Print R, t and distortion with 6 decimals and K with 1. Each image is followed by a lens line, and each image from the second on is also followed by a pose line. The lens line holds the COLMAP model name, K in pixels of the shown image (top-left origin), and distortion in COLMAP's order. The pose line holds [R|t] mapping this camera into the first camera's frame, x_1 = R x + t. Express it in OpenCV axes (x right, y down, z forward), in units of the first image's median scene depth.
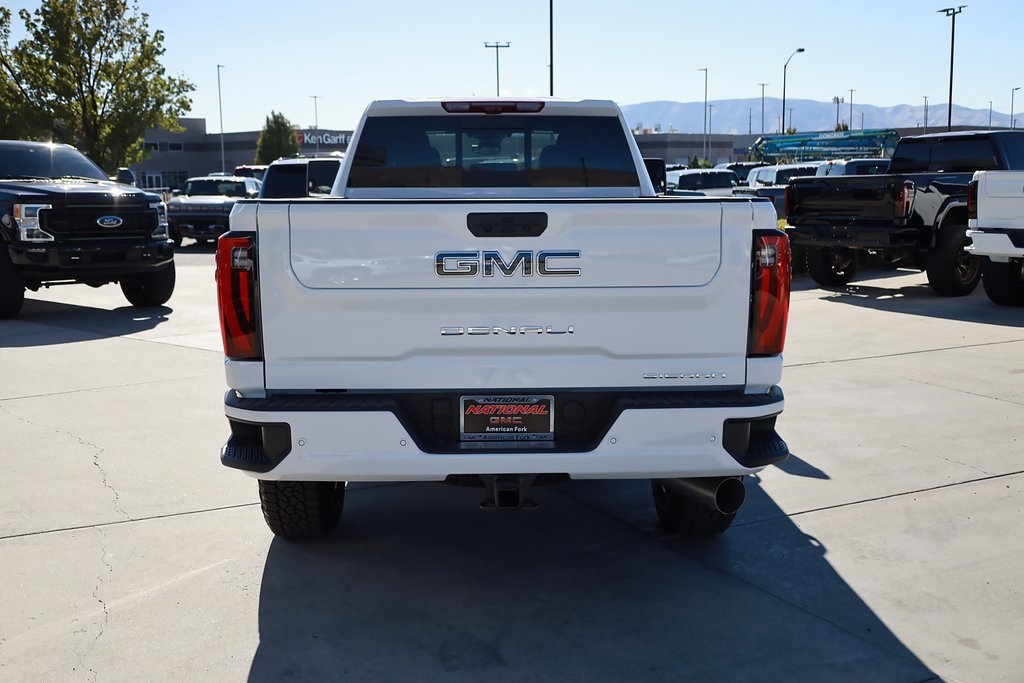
lens RADIAL K [[1104.3, 0, 512.0], [0, 1104.3, 341.5], [0, 0, 1]] dist [0.005729, -0.000138]
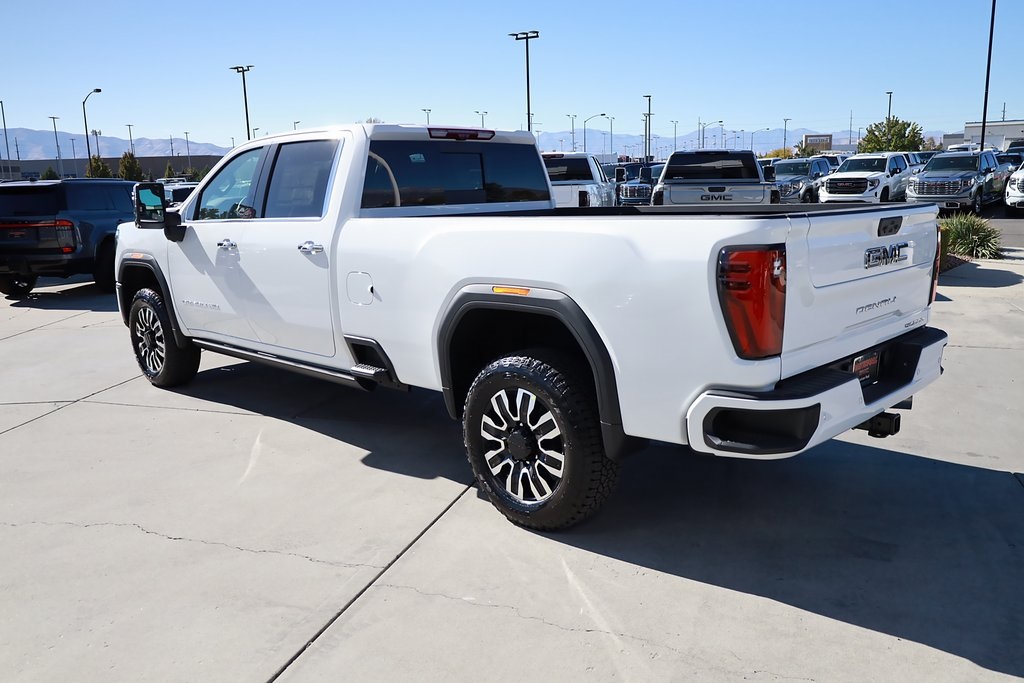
lens RADIAL K [[828.6, 0, 512.0], [0, 828.6, 341.5], [0, 0, 1]] dist [-0.001522, 0.002764]
pose [[0.710725, -0.142945, 0.688794, -0.608658], [0.123439, 0.989287, 0.077937, -0.058899], [-0.692556, 0.029632, 0.720756, 0.345569]]
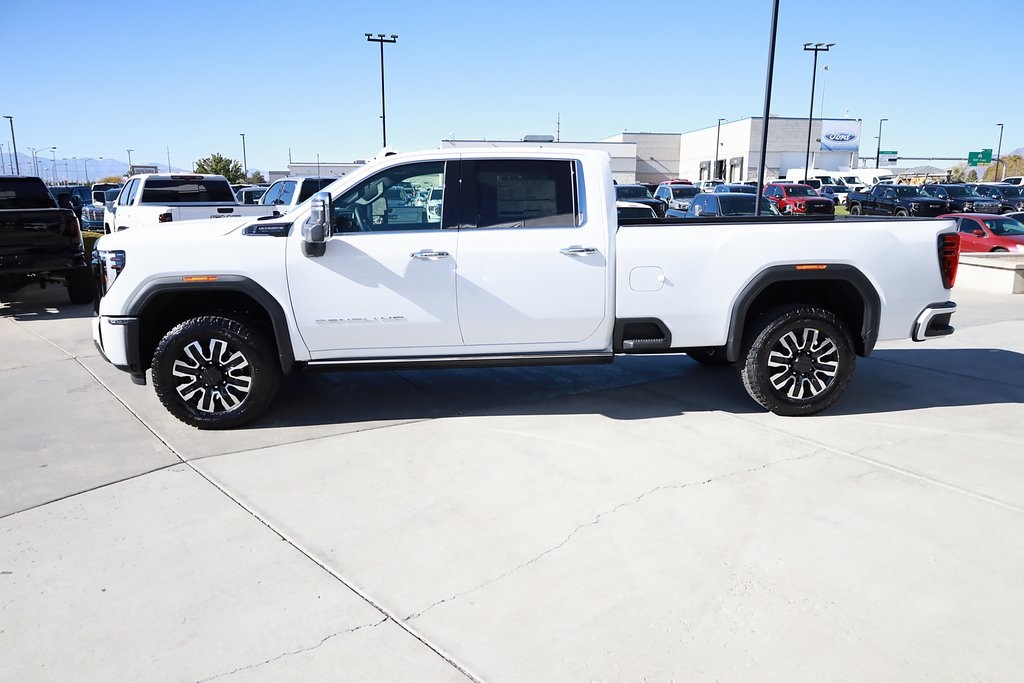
lens RADIAL K [[712.4, 0, 512.0], [0, 712.4, 341.5], [0, 0, 1]] dist [-0.031694, -0.000959]
pose [[-0.082183, -0.186448, 0.979021, -0.996177], [0.145720, 0.969539, 0.196875, -0.180393], [-0.985906, 0.158843, -0.052510, 1.195766]]
